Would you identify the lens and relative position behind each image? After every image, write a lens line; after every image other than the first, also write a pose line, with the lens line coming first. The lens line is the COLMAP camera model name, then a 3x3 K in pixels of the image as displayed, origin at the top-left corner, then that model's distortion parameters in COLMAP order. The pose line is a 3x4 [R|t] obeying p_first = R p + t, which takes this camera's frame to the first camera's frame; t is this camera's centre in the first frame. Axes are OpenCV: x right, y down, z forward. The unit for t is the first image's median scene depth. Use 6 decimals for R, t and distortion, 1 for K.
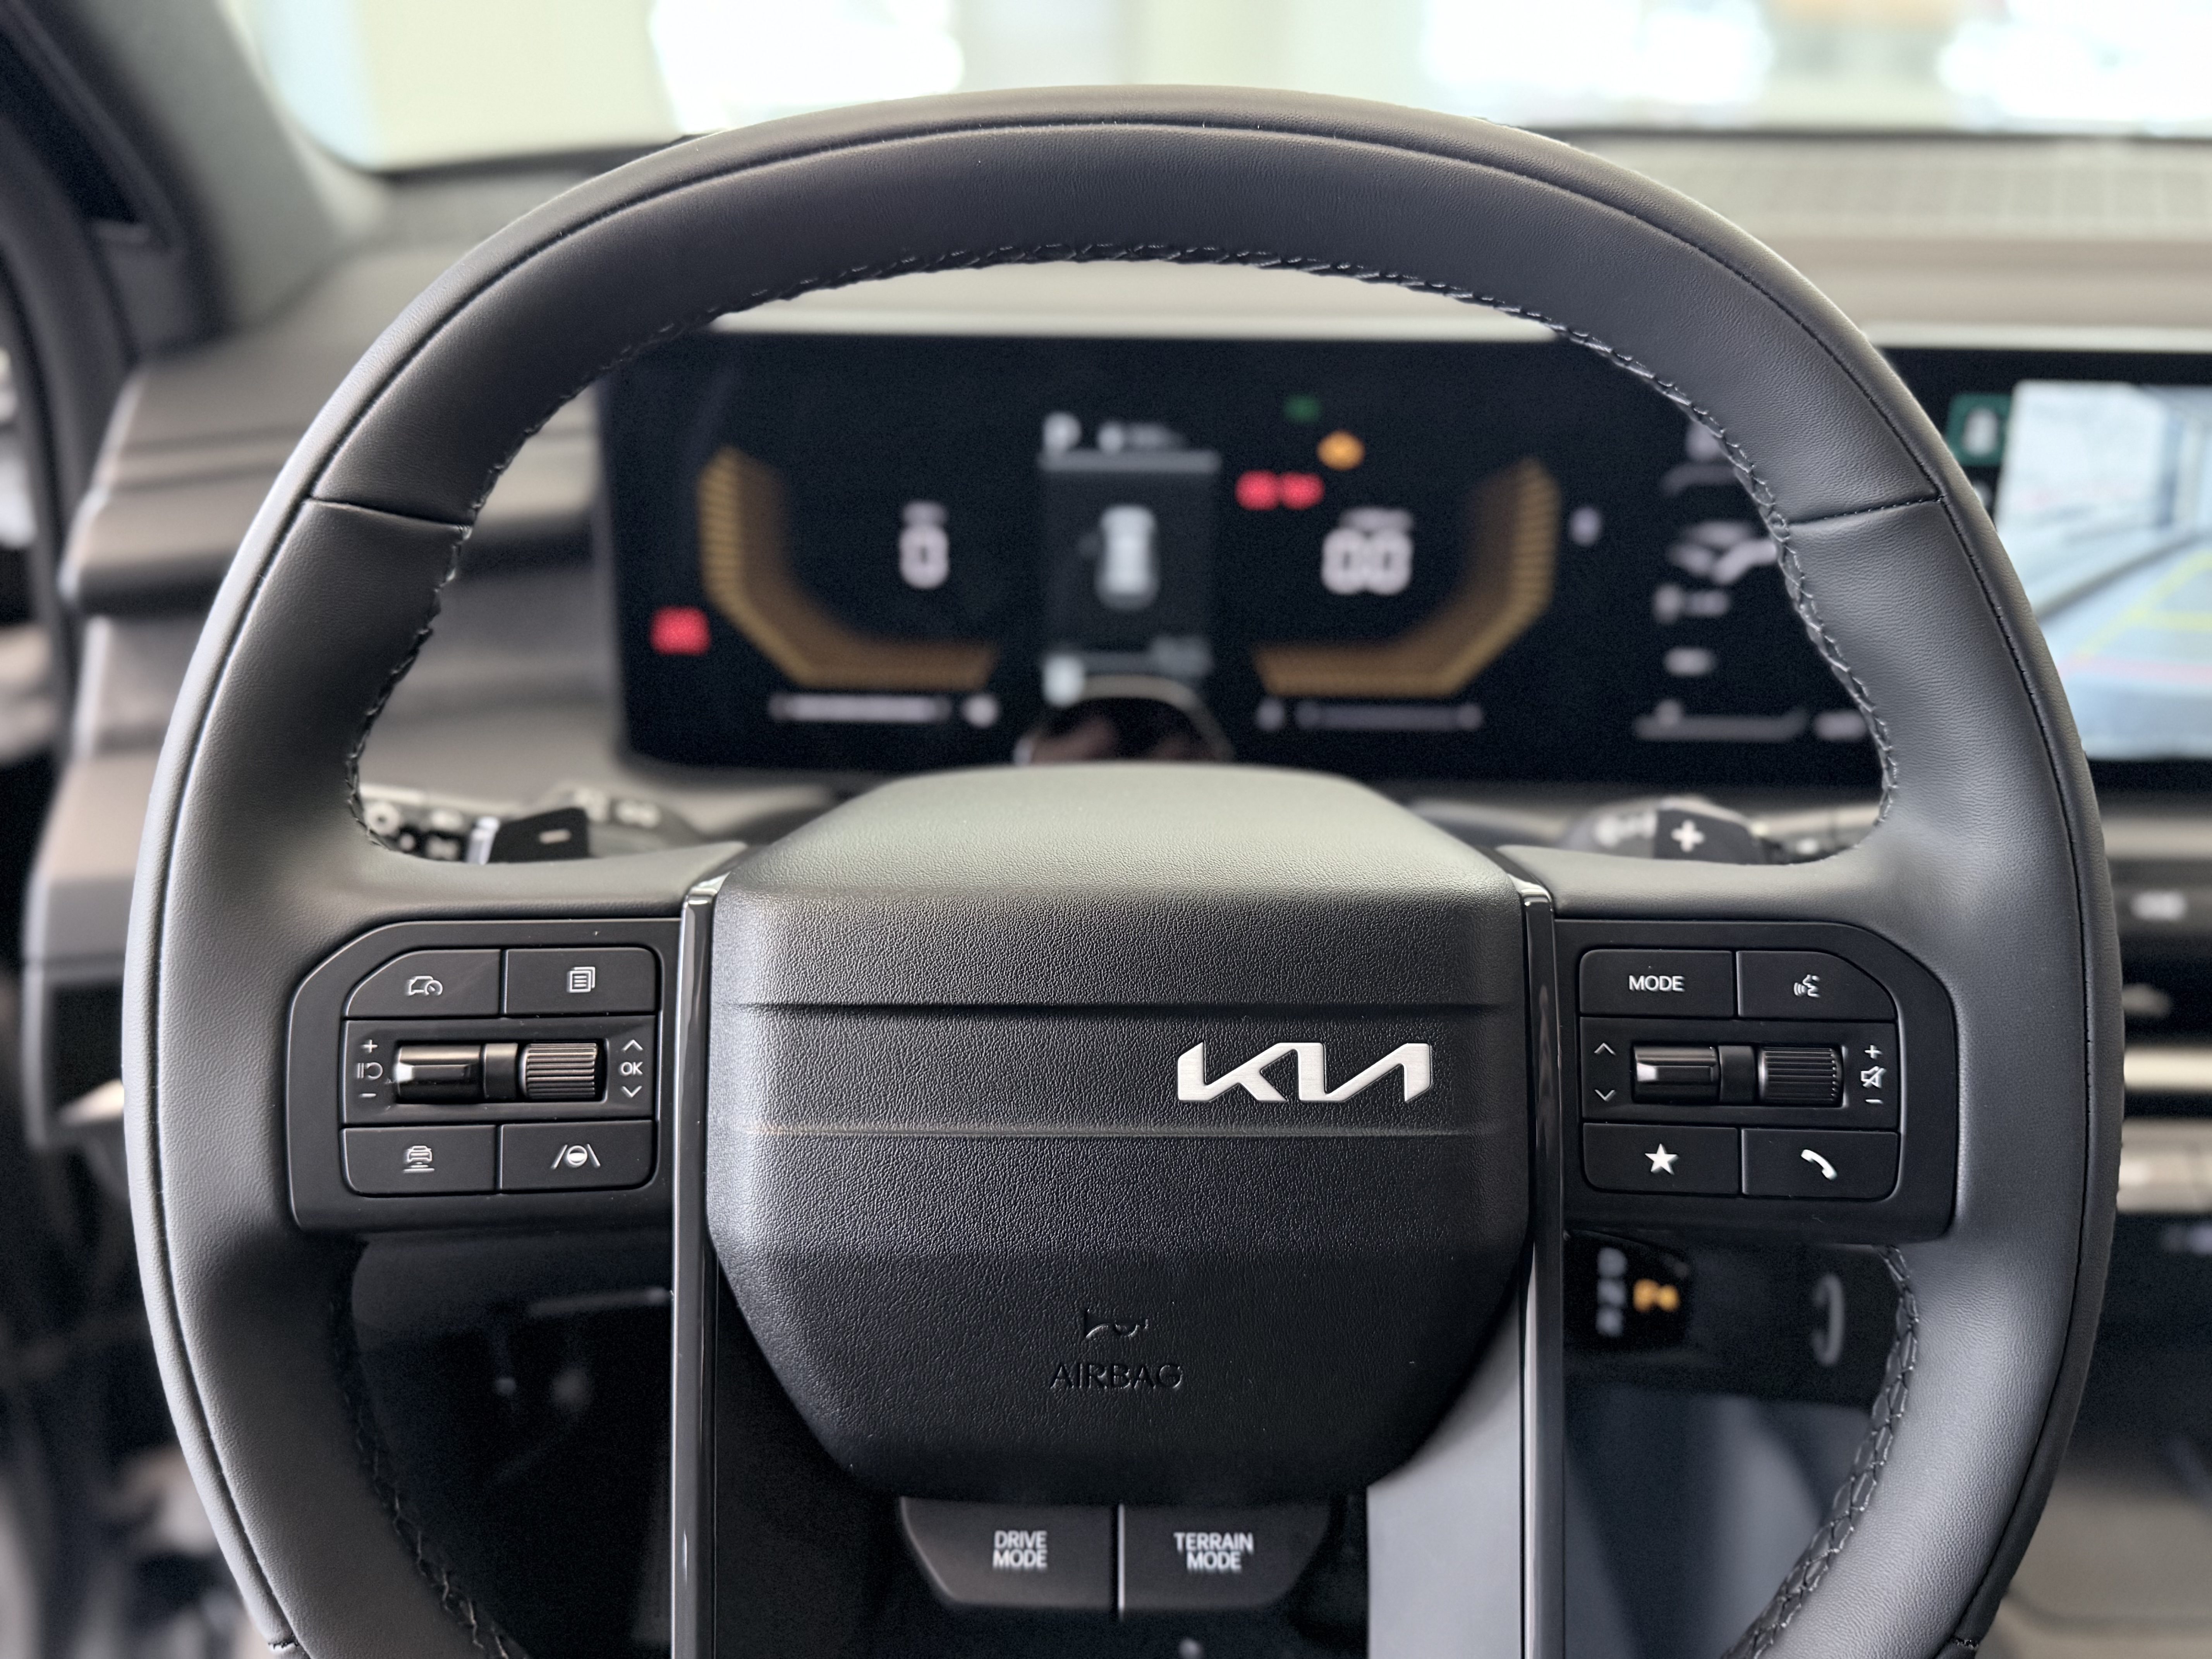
lens RADIAL K [[1782.4, 0, 1114.5], [0, 1782.4, 843.9], [0, 0, 1]] dist [0.054866, -0.062724]
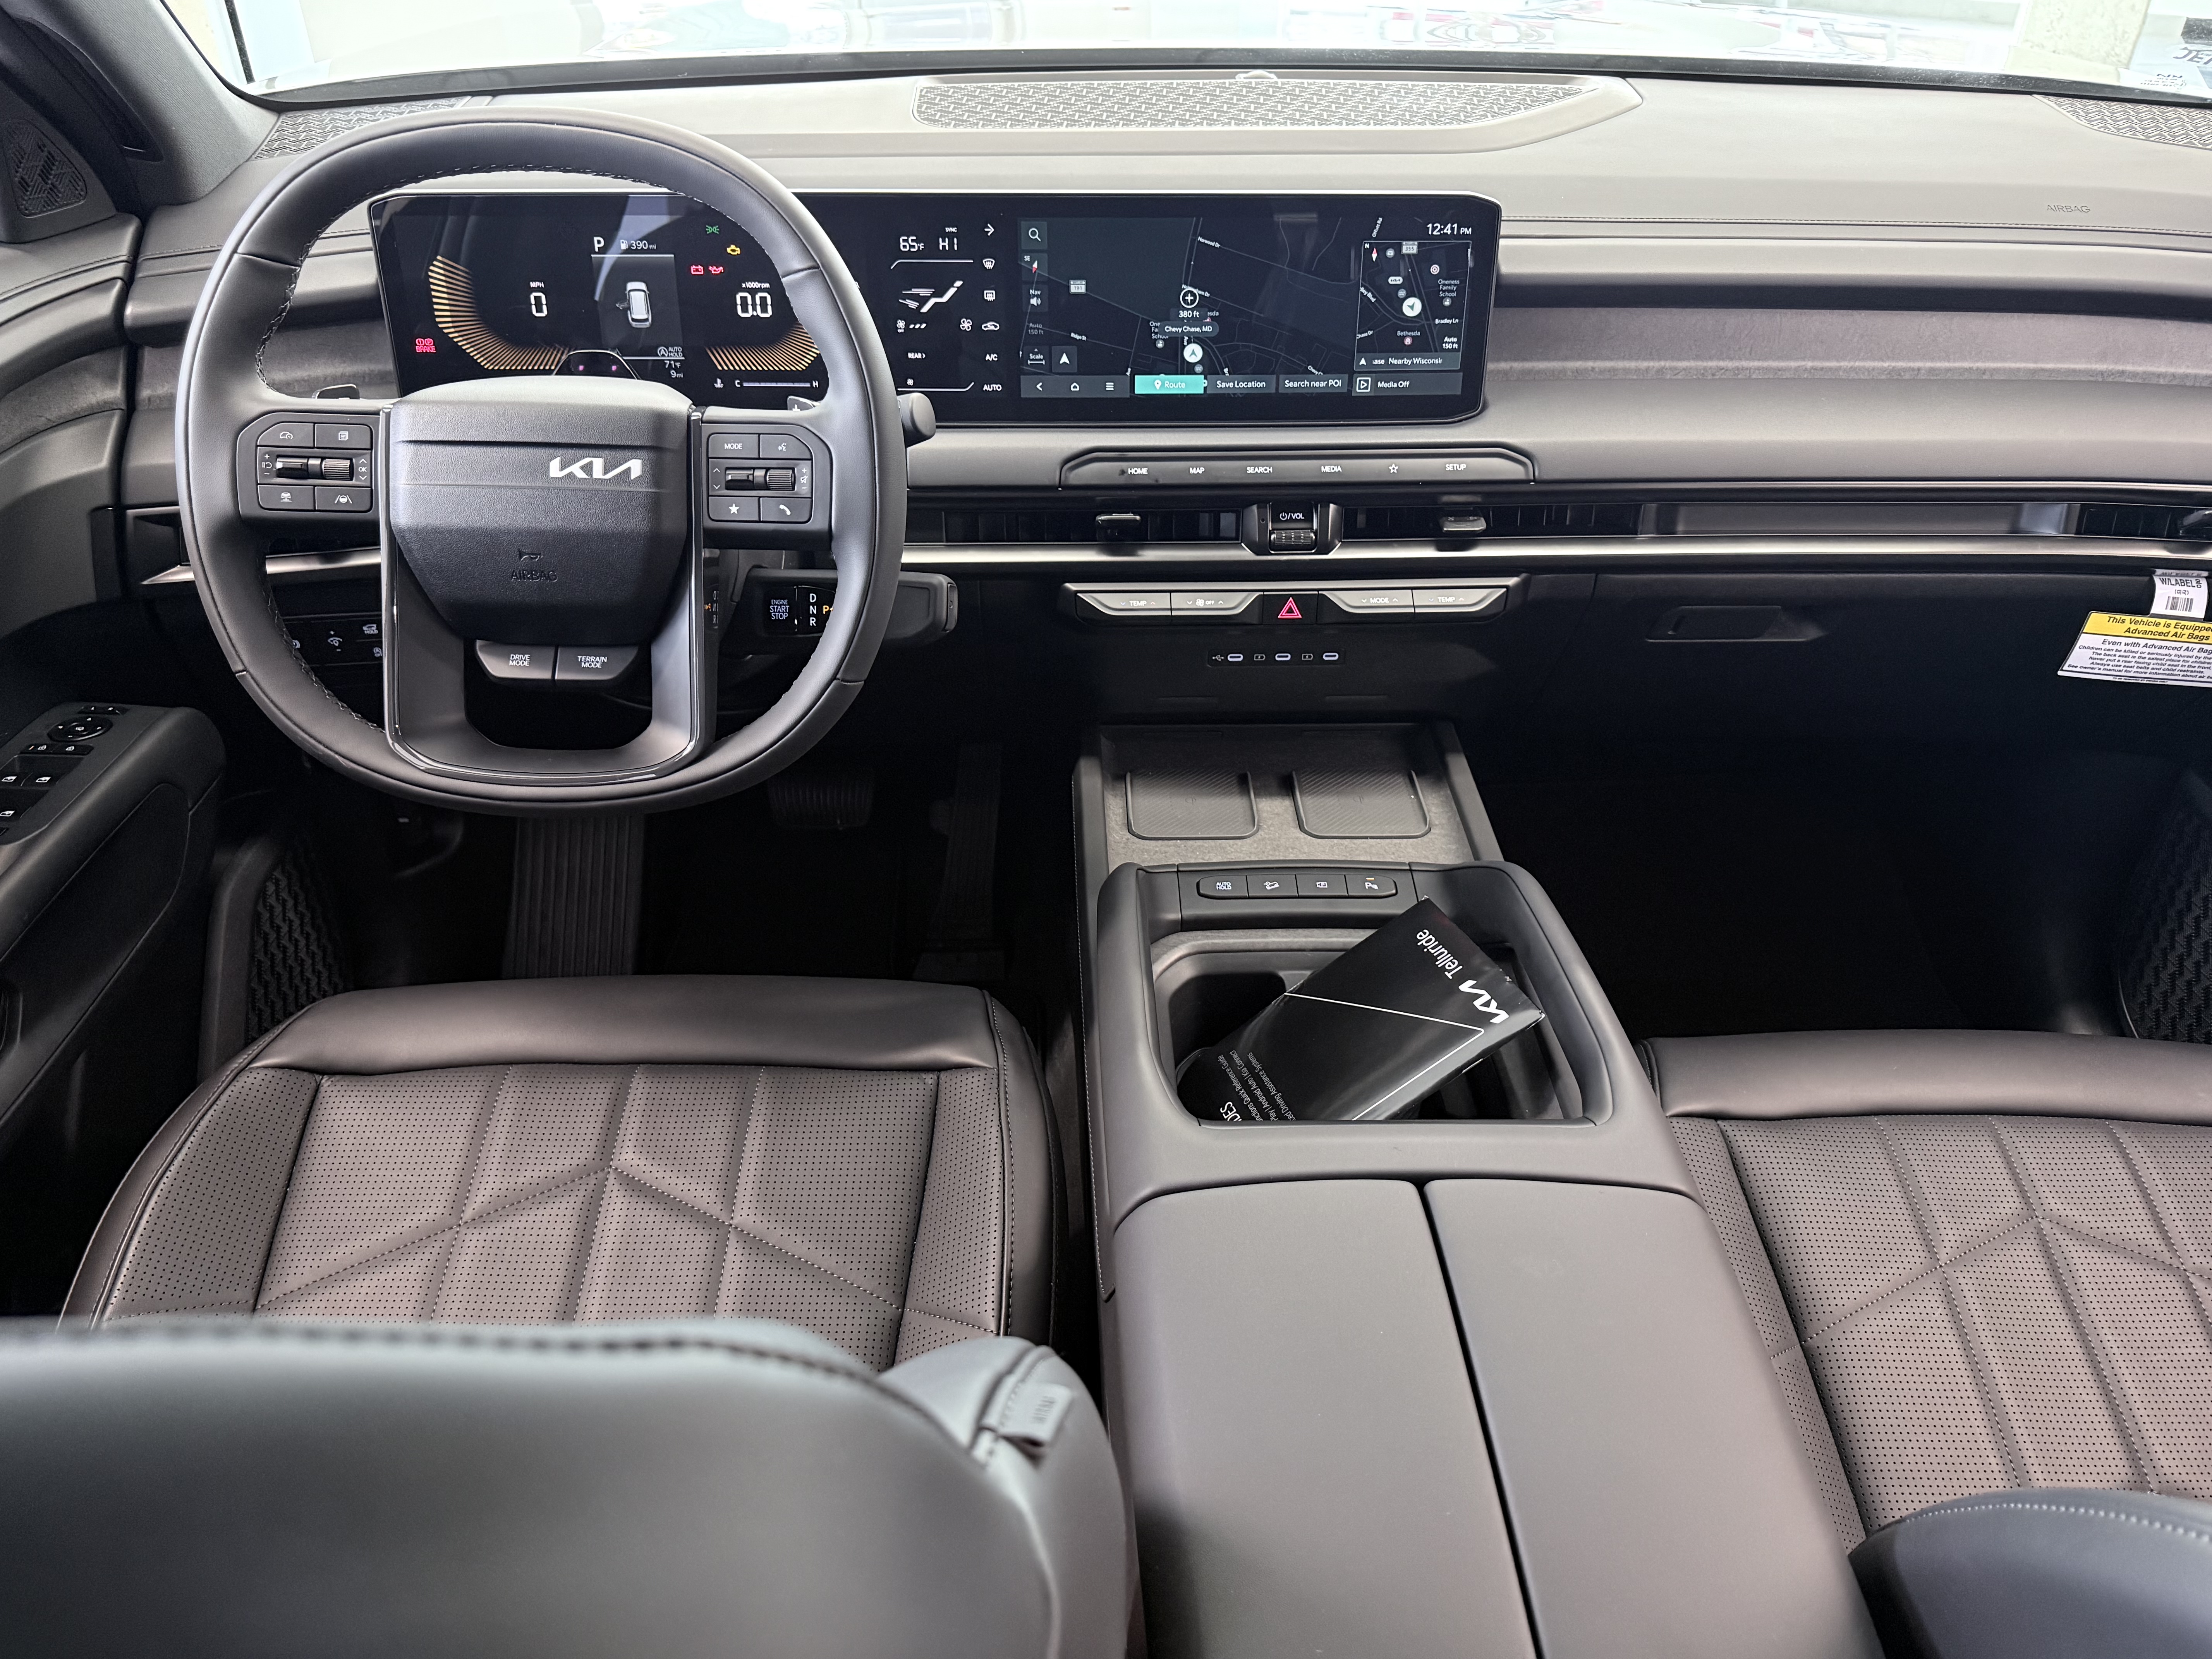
lens RADIAL K [[1628.6, 0, 1099.8], [0, 1628.6, 862.7], [0, 0, 1]] dist [0.055036, -0.076597]
pose [[0.999410, 0.014606, 0.031074, 0.806196], [-0.018409, 0.991878, 0.125856, 0.392159], [-0.028983, -0.126354, 0.991562, -1.640042]]
